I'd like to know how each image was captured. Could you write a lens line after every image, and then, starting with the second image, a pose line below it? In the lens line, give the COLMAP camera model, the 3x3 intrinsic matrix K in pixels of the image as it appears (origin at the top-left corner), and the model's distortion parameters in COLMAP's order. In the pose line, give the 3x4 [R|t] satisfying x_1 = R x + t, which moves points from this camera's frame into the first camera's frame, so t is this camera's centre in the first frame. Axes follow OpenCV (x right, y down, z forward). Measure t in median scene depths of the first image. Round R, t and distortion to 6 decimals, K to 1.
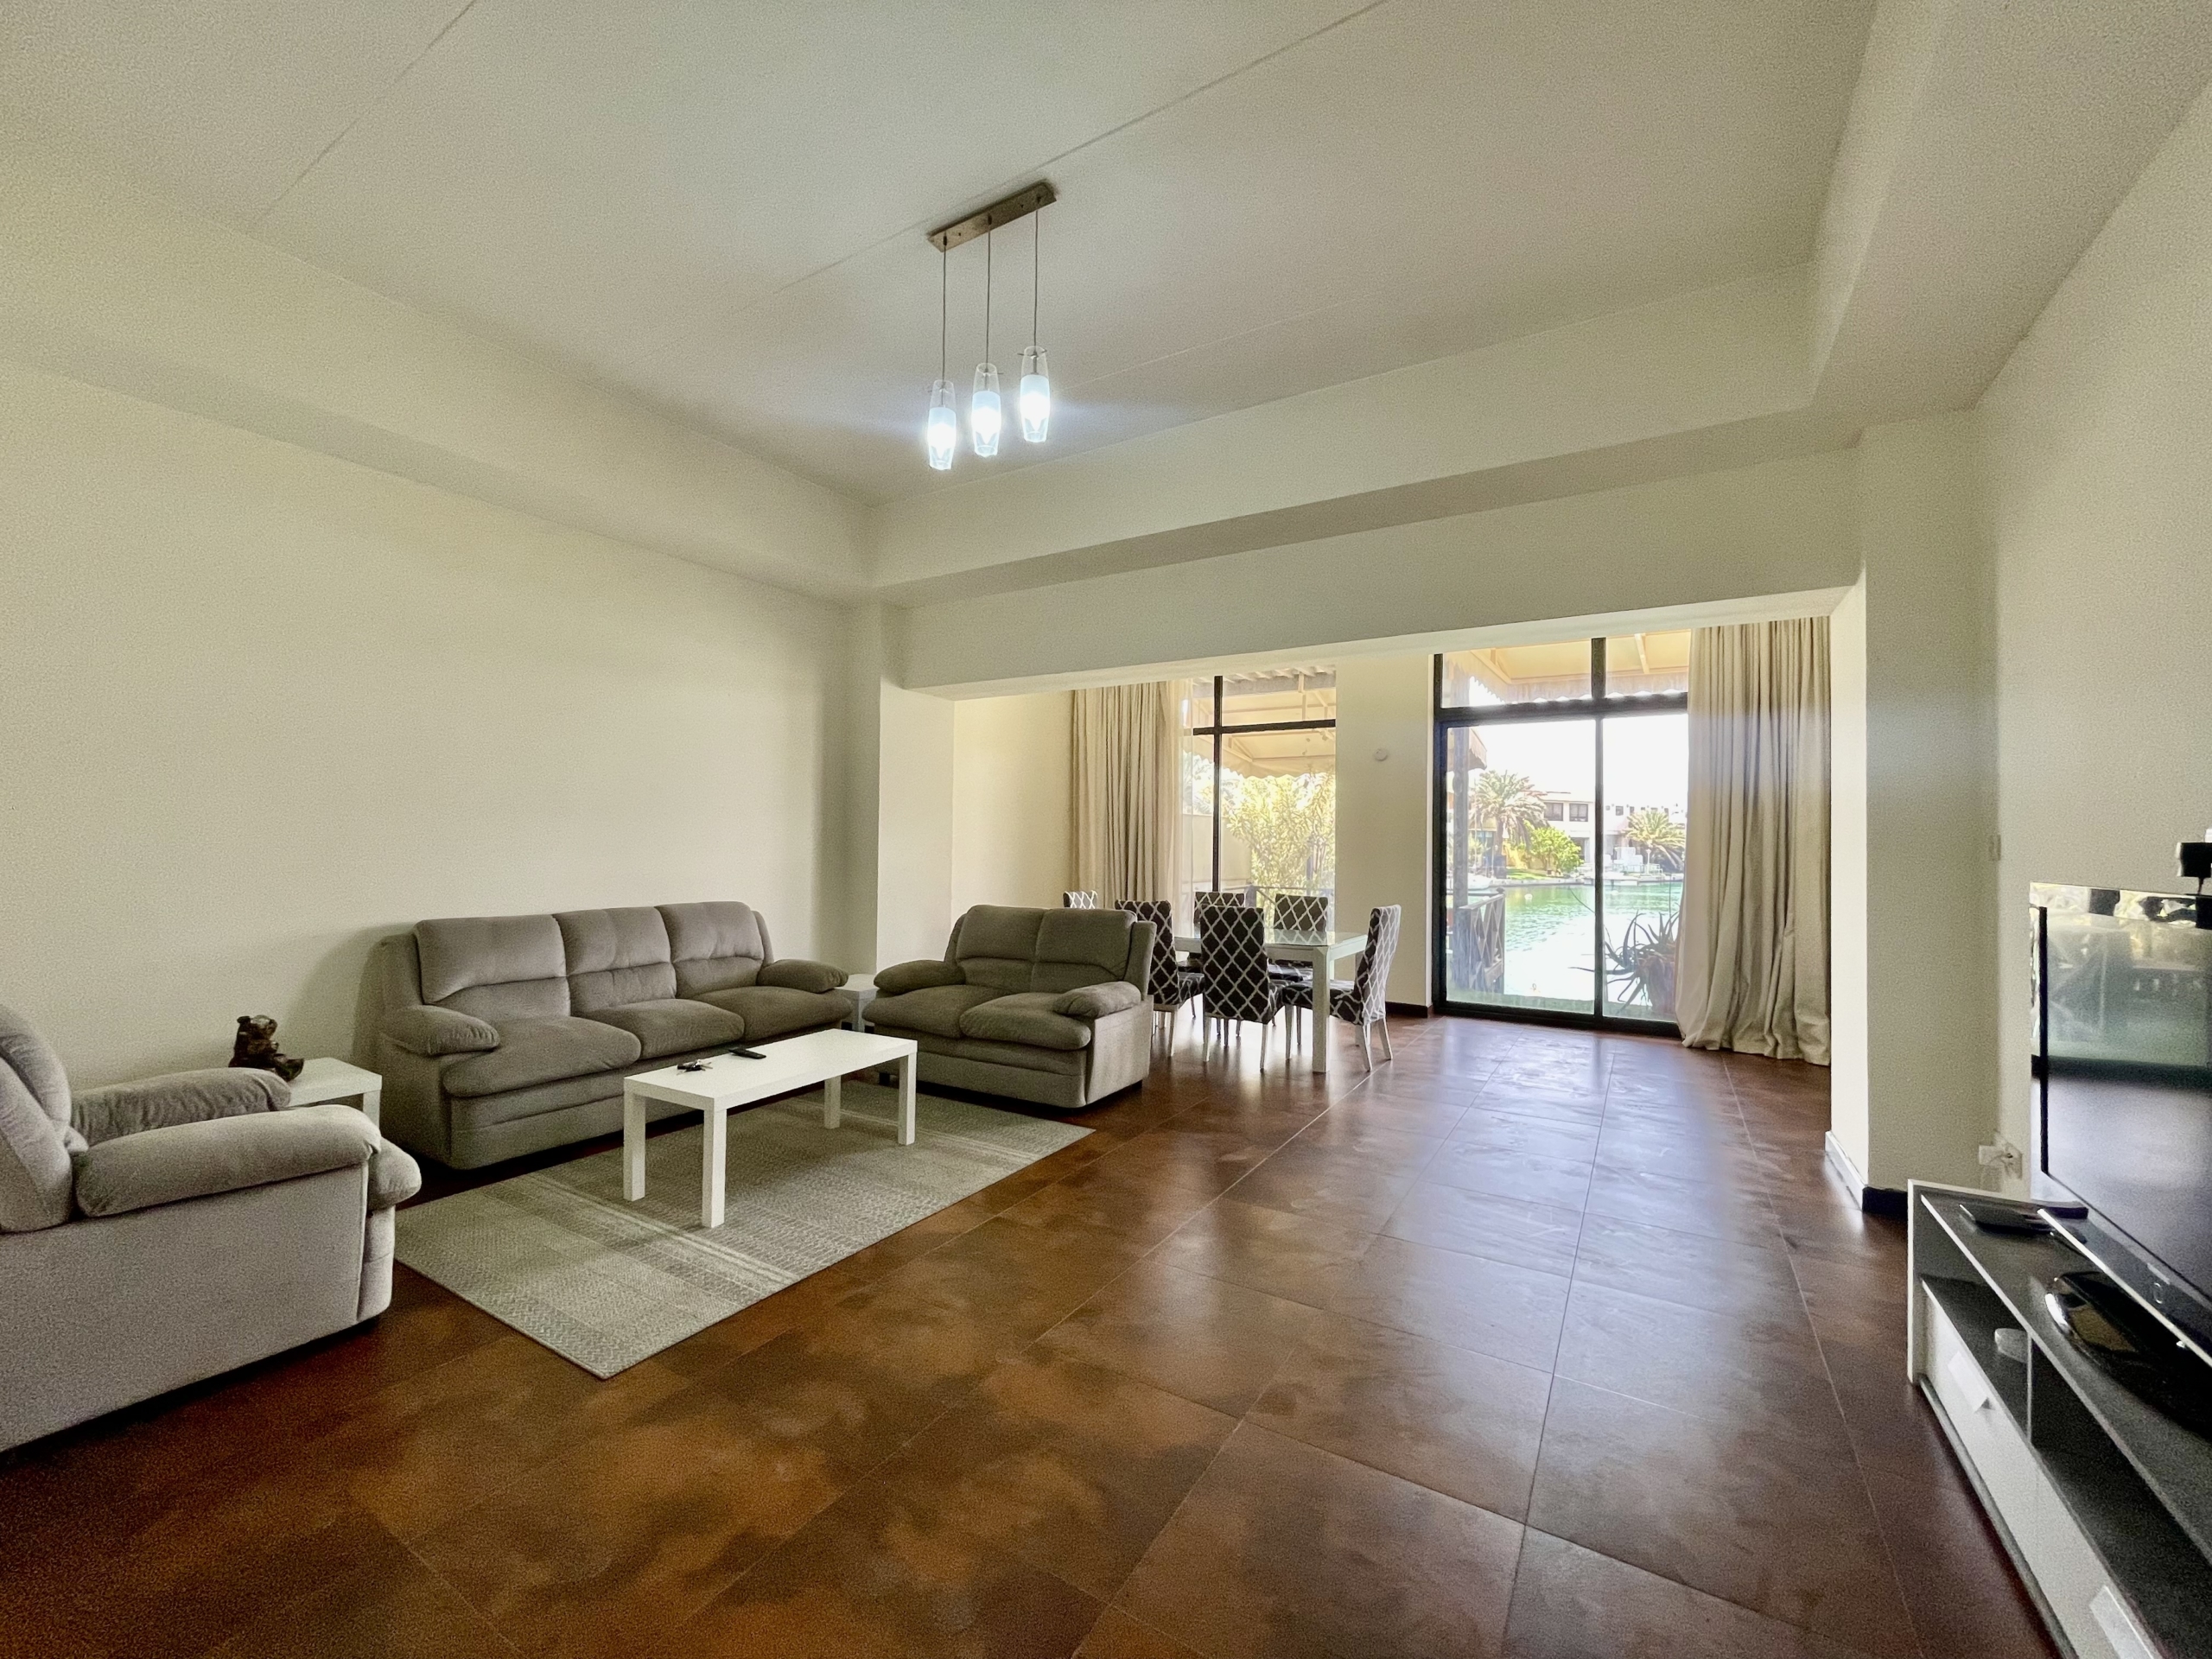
lens RADIAL K [[896.0, 0, 1102.7], [0, 896.0, 830.1], [0, 0, 1]] dist [-0.000835, 0.000097]
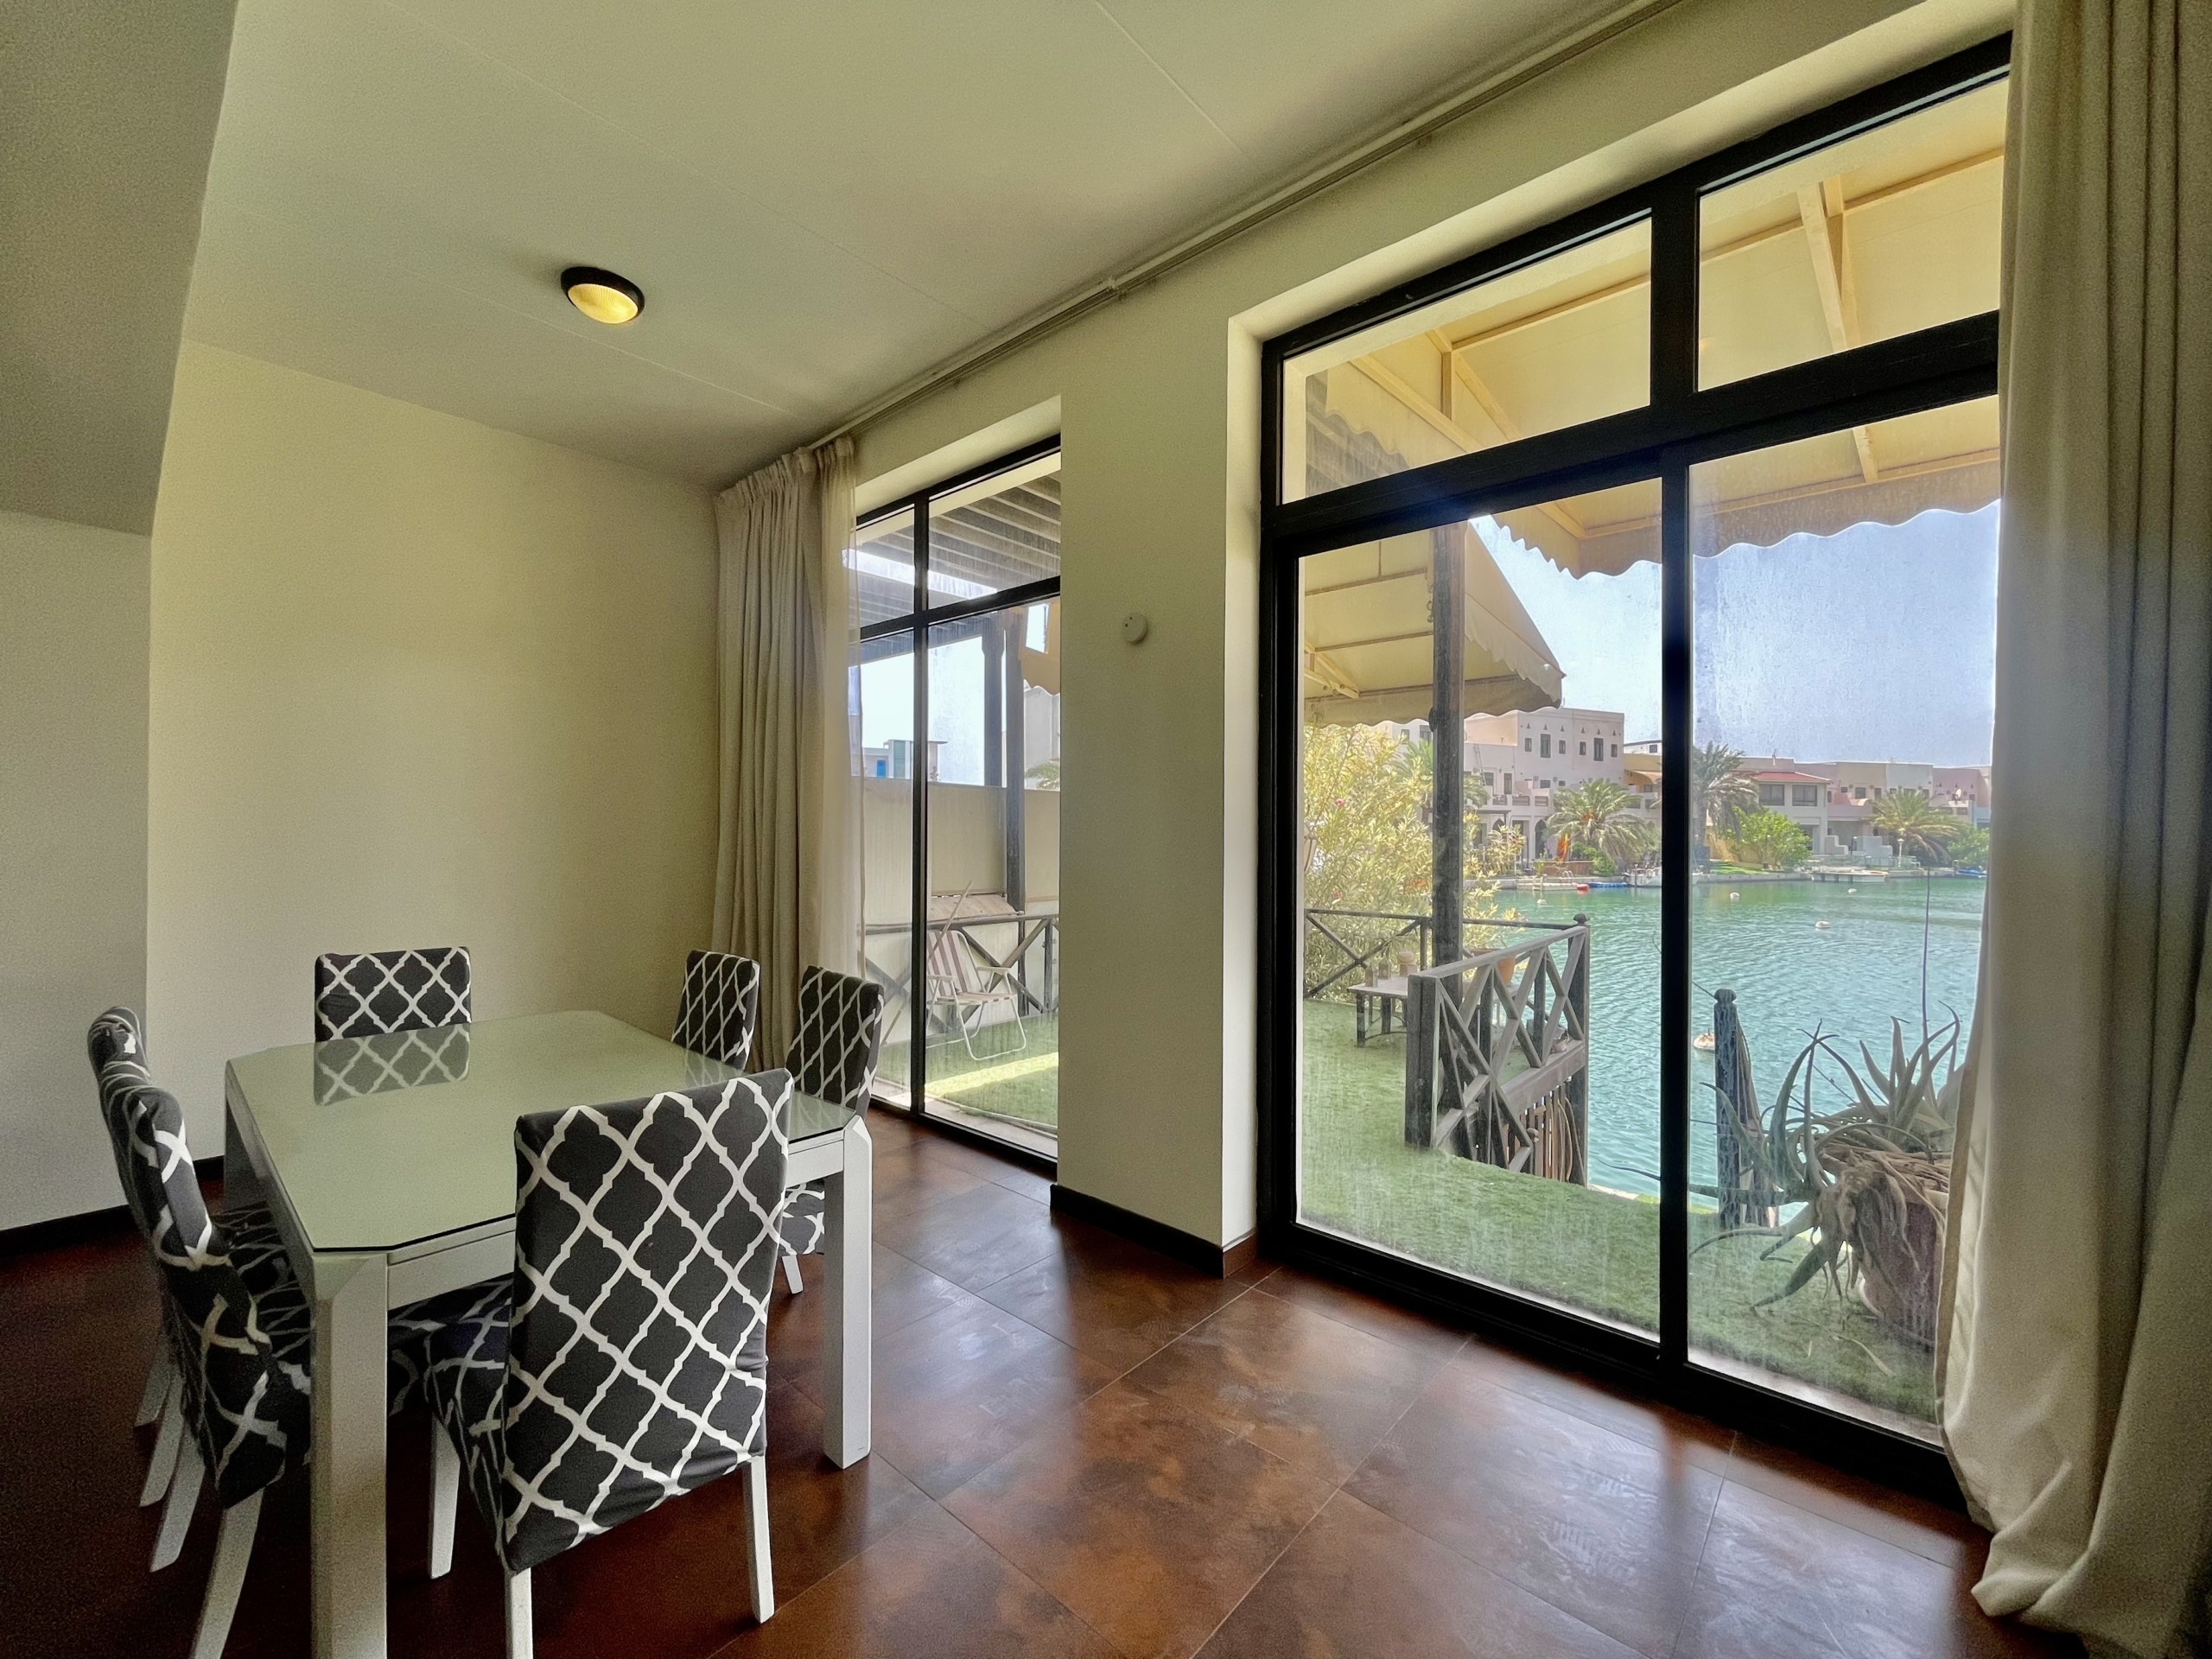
lens RADIAL K [[913.1, 0, 1106.0], [0, 913.1, 829.5], [0, 0, 1]] dist [-0.028614, 0.031007]
pose [[0.985300, -0.004418, -0.170774, 0.499516], [0.006133, 0.999936, 0.009517, 0.008929], [0.170721, -0.010425, 0.985264, 0.783076]]
